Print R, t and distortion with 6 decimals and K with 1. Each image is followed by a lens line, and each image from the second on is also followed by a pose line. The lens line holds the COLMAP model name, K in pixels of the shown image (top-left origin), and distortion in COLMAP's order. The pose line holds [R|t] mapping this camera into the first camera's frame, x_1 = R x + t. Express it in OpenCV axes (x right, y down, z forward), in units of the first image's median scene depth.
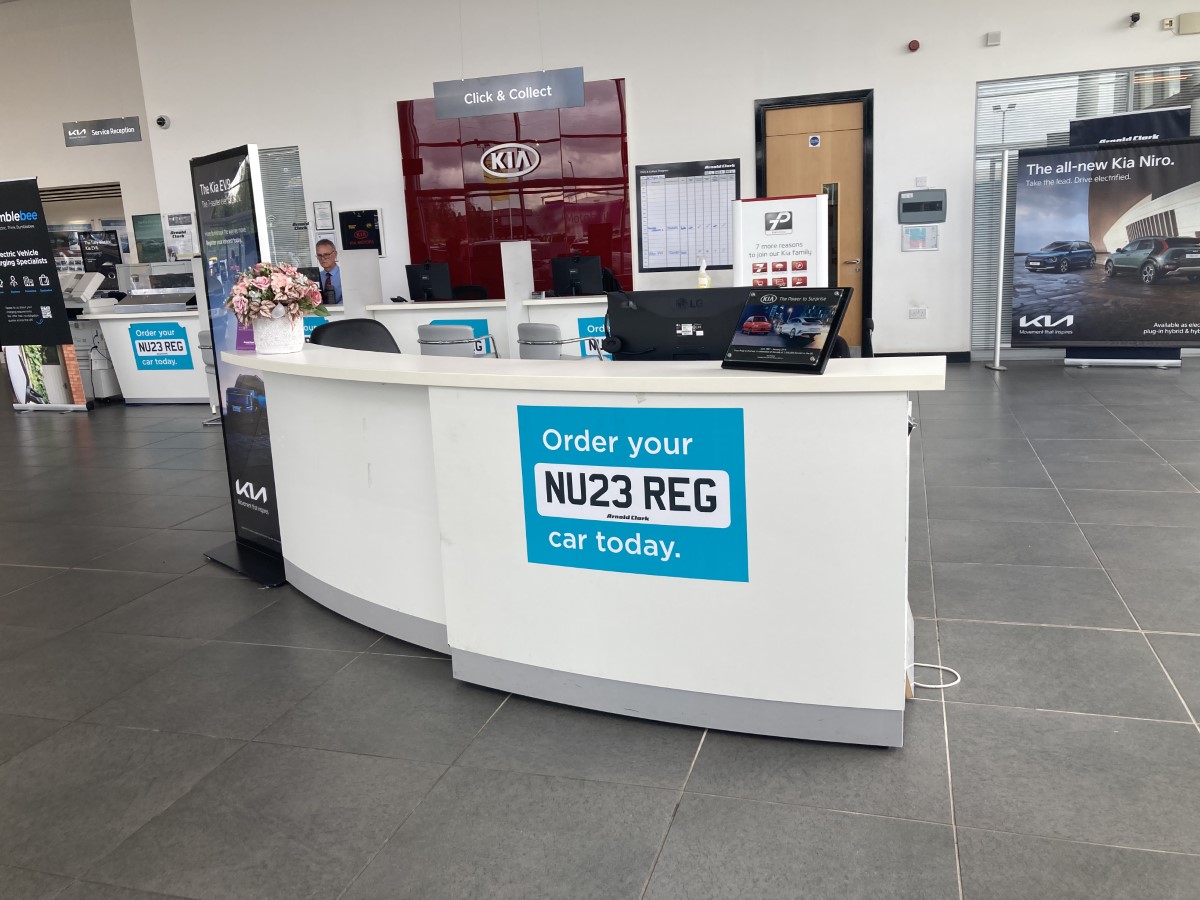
lens RADIAL K [[987.8, 0, 586.1], [0, 987.8, 441.8], [0, 0, 1]] dist [0.044605, -0.043435]
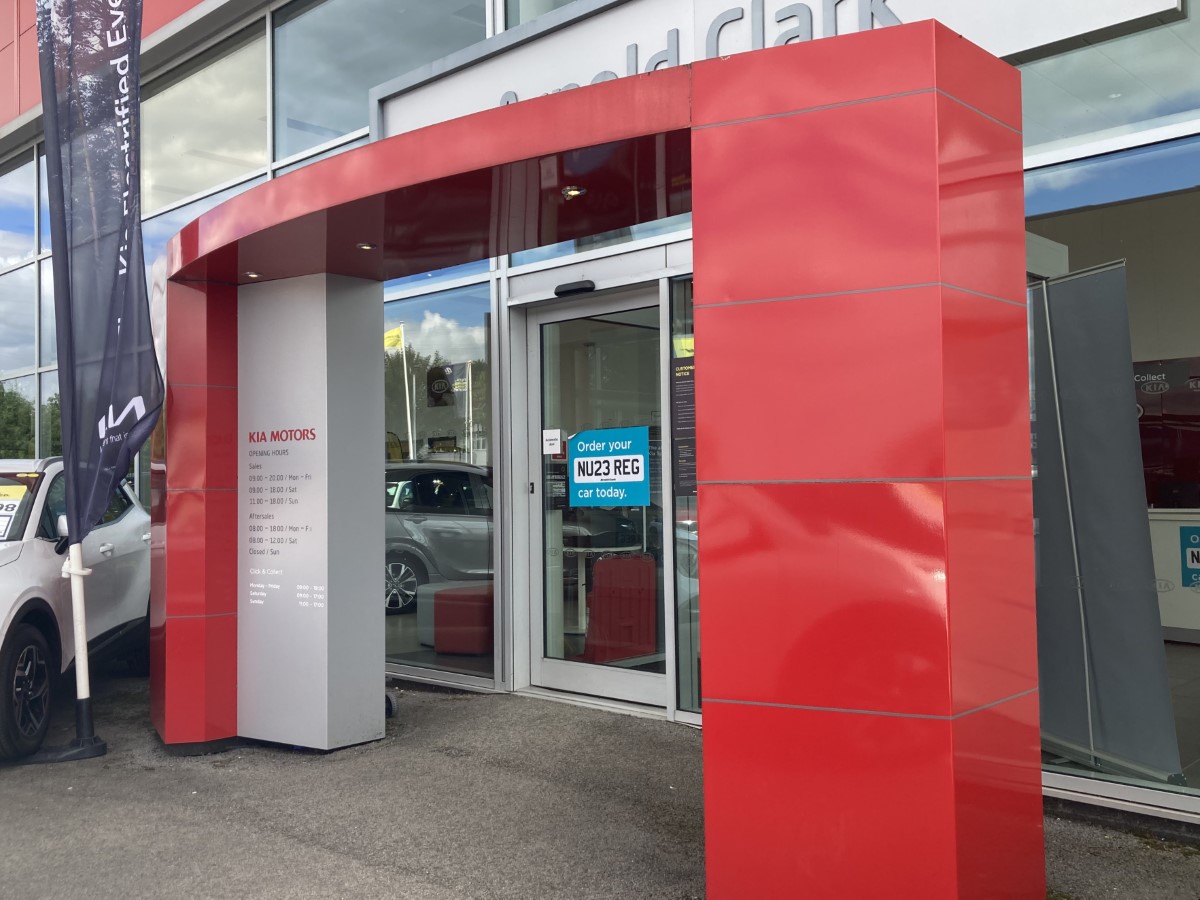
lens RADIAL K [[1108.0, 0, 600.0], [0, 1108.0, 450.0], [0, 0, 1]] dist [0.132451, -0.377395]
pose [[0.943864, 0.026102, -0.329301, 0.820783], [-0.095126, 0.976123, -0.195283, 0.486361], [0.316341, 0.215646, 0.923810, -1.274749]]
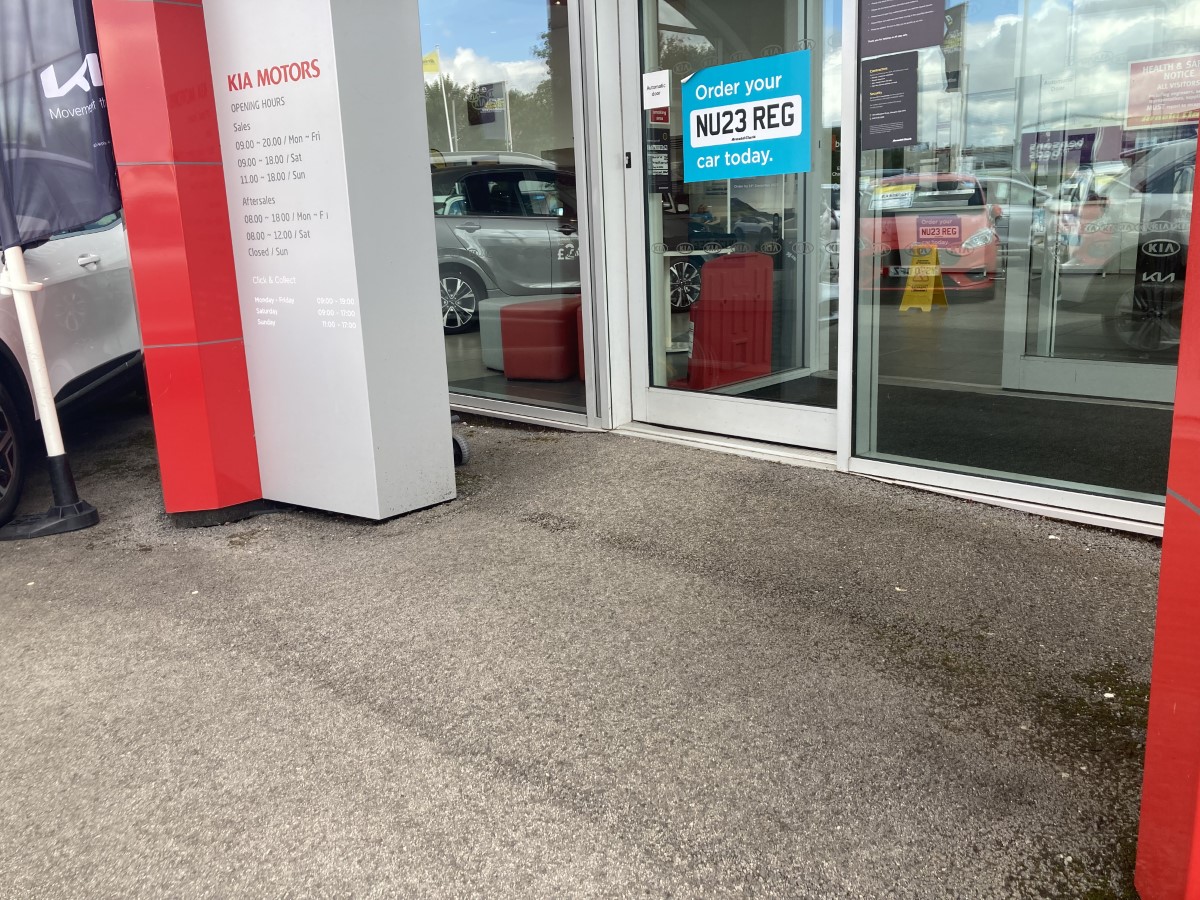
lens RADIAL K [[975.3, 0, 592.8], [0, 975.3, 435.6], [0, 0, 1]] dist [0.080310, -0.183177]
pose [[0.932758, 0.088244, -0.349536, 0.392435], [-0.071021, 0.995558, 0.061816, 0.452165], [0.353438, -0.032835, 0.934882, -0.521346]]
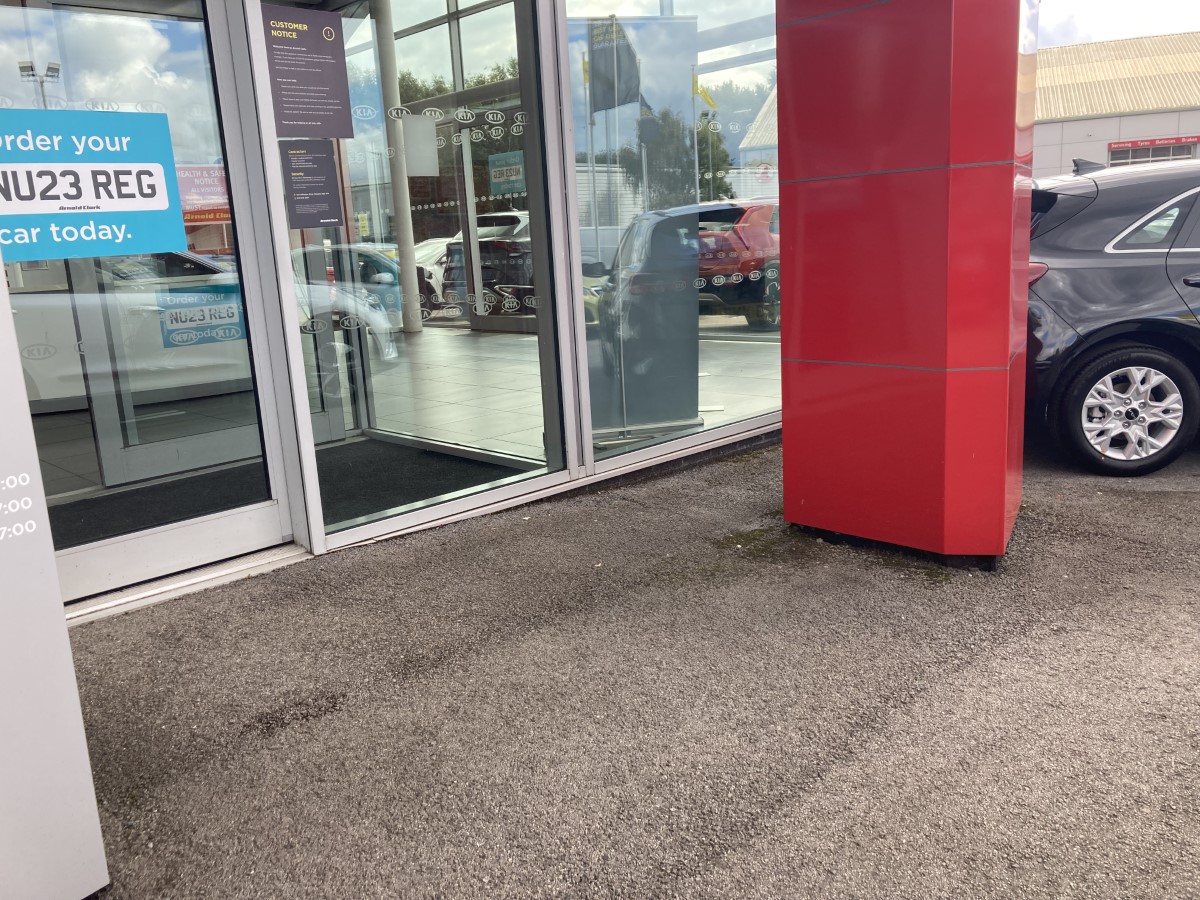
lens RADIAL K [[974.6, 0, 592.1], [0, 974.6, 436.6], [0, 0, 1]] dist [0.044563, -0.041079]
pose [[0.389524, -0.160843, 0.906863, -0.828074], [0.215430, 0.973230, 0.080080, 0.377907], [-0.895467, 0.164172, 0.413746, -0.004334]]
